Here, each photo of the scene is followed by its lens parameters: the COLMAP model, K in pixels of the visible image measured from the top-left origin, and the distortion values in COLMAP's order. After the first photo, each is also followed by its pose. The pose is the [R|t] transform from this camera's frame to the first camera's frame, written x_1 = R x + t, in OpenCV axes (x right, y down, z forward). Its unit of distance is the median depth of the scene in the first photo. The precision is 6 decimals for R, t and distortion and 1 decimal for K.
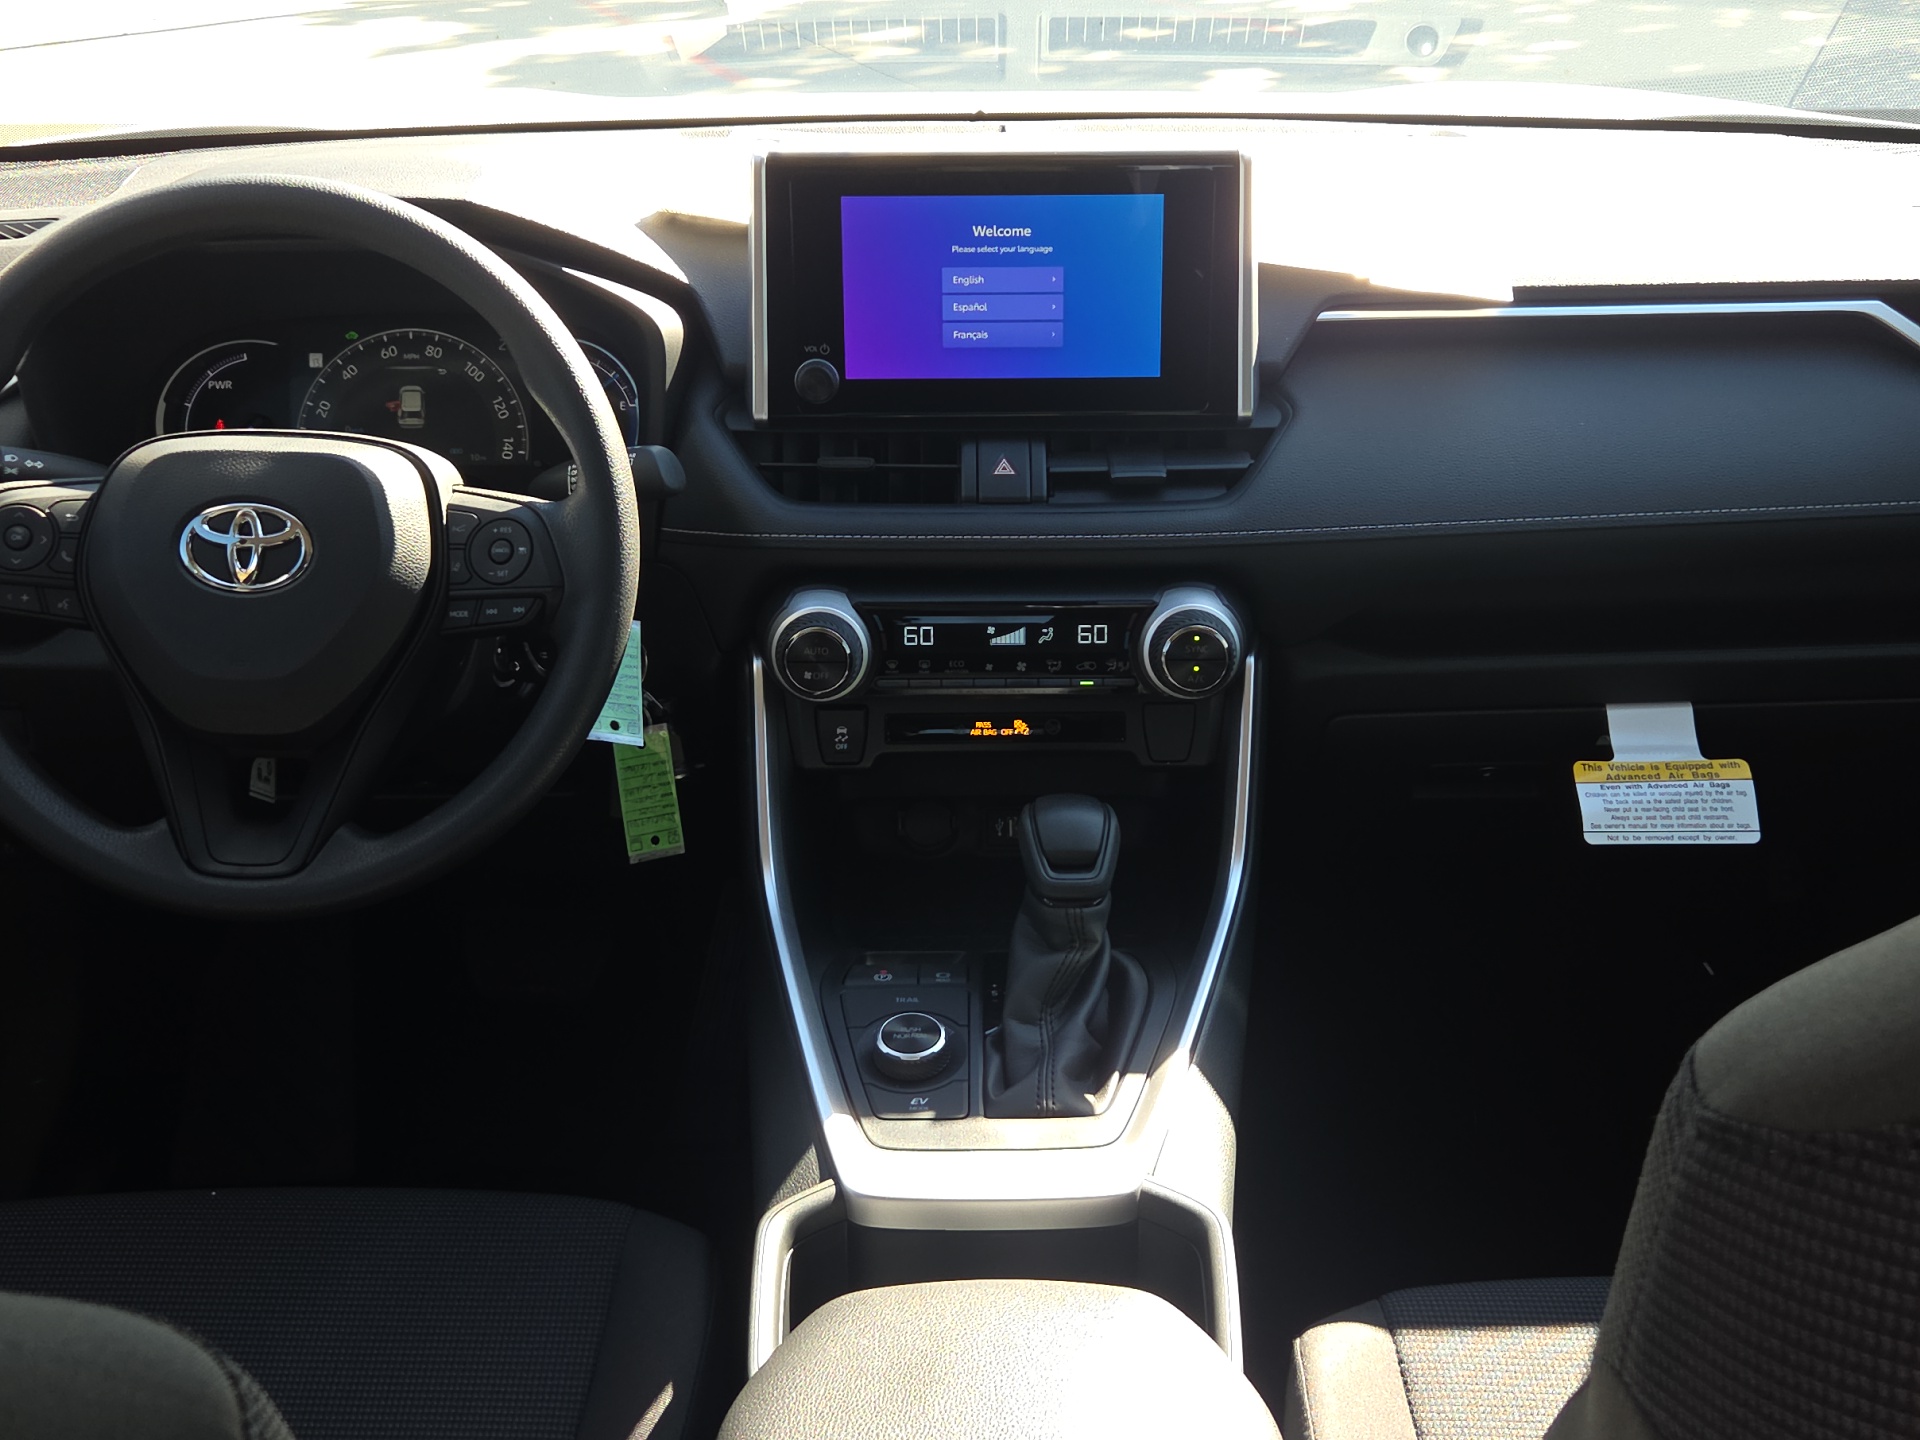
lens RADIAL K [[2159.7, 0, 967.7], [0, 2159.7, 694.4], [0, 0, 1]] dist [0.078022, 0.000000]
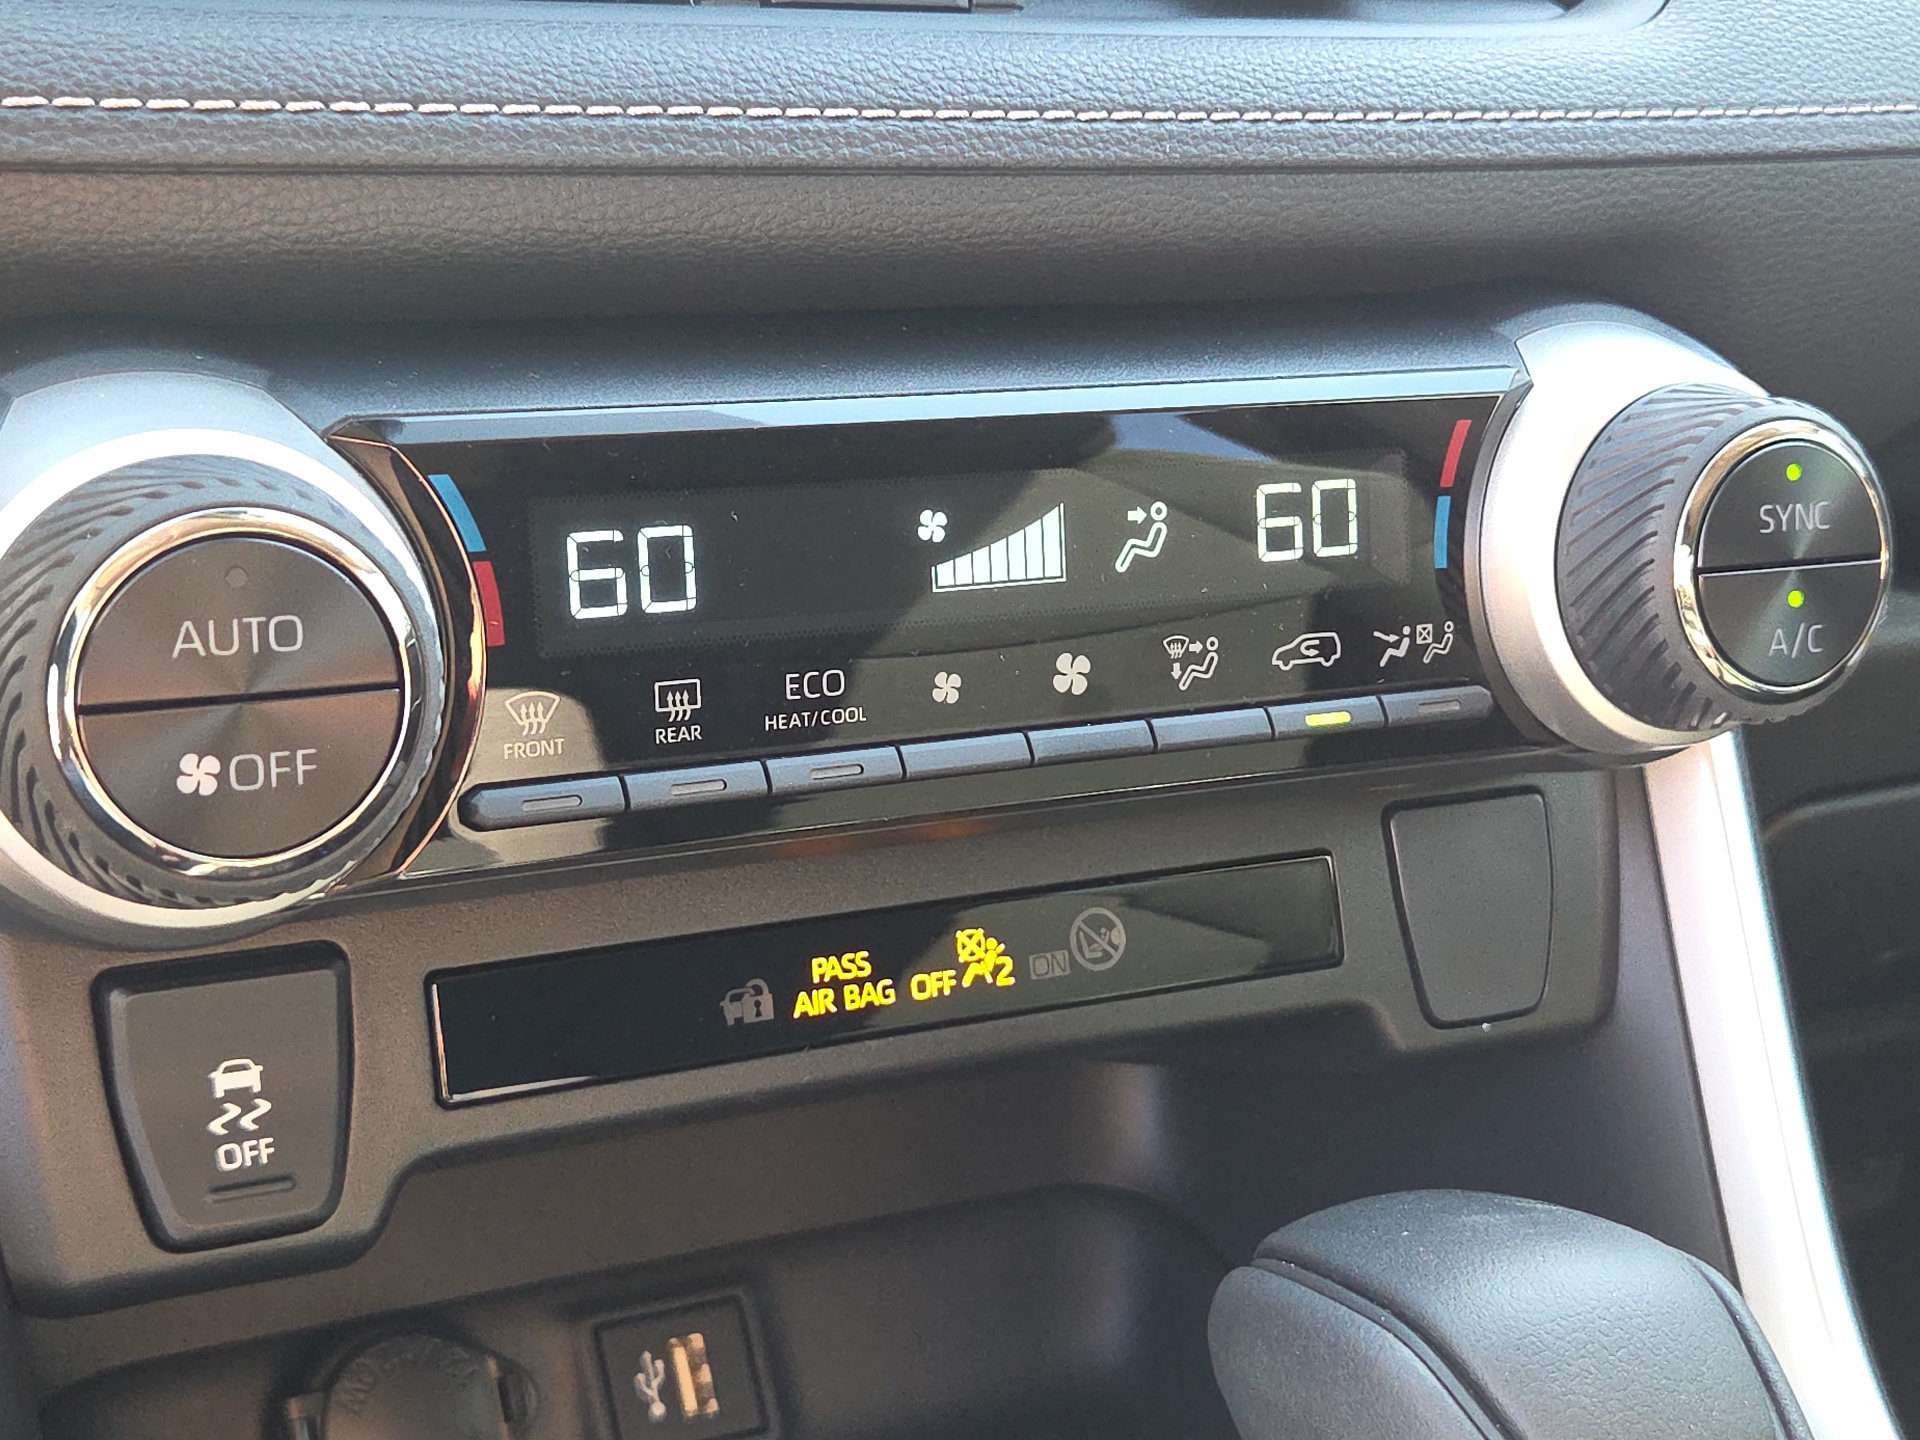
lens RADIAL K [[2887.1, 0, 958.1], [0, 2887.1, 702.8], [0, 0, 1]] dist [0.071161, 0.000000]
pose [[0.888931, -0.082113, 0.450621, -0.122346], [0.134014, 0.987375, -0.084446, 0.014150], [-0.437998, 0.135456, 0.888712, 0.720985]]
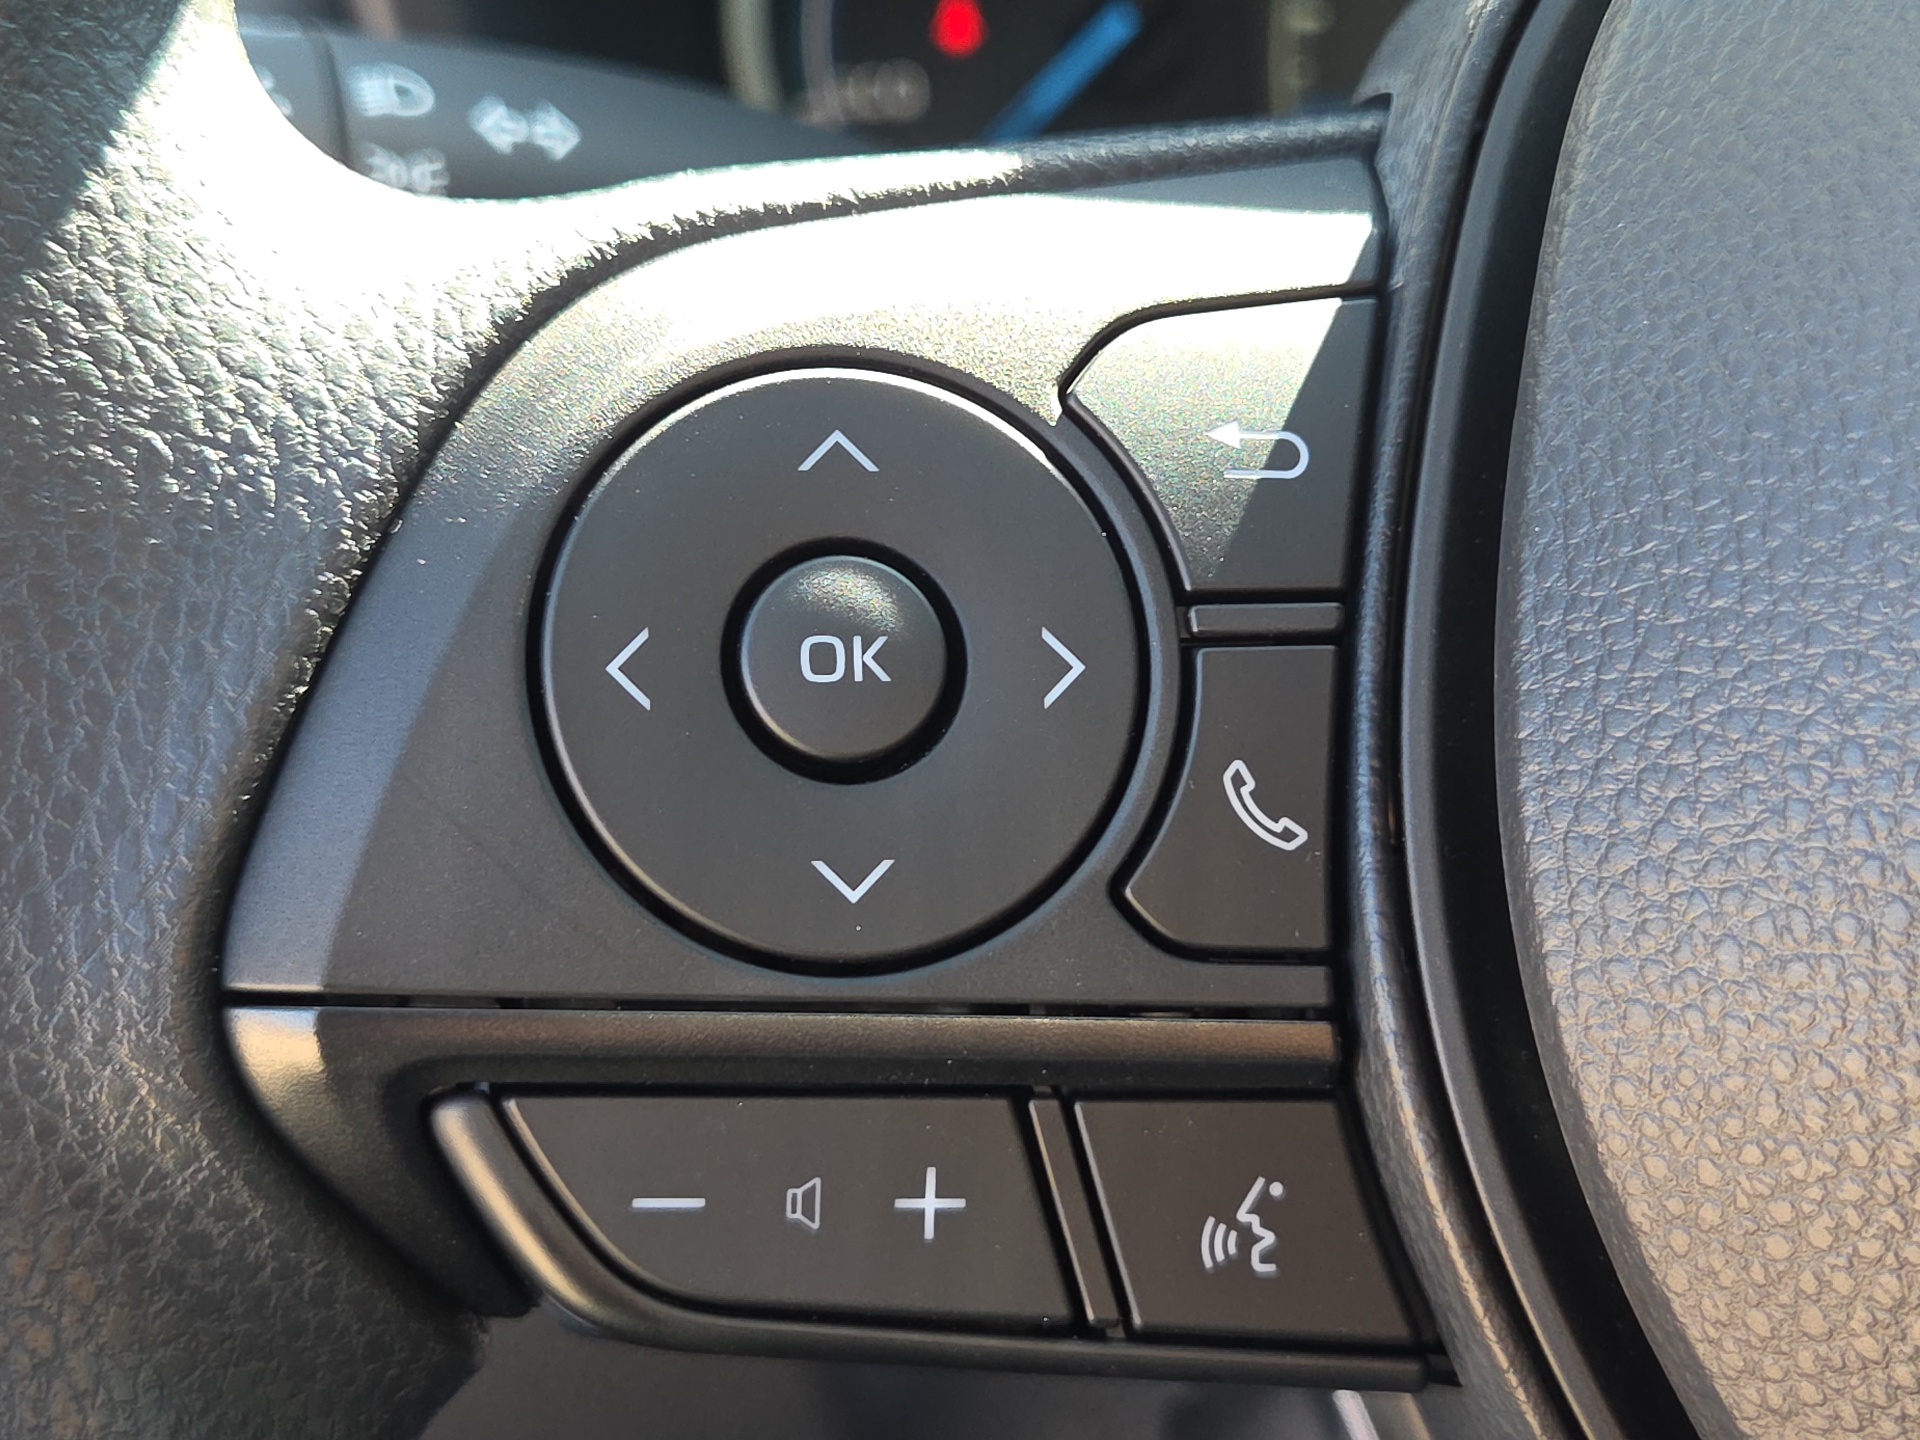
lens RADIAL K [[2887.1, 0, 945.7], [0, 2887.1, 712.8], [0, 0, 1]] dist [0.071161, 0.000000]
pose [[0.998694, -0.046789, -0.020503, -0.379264], [0.047203, 0.998682, 0.020170, -0.063999], [0.019532, -0.021111, 0.999586, 0.762448]]
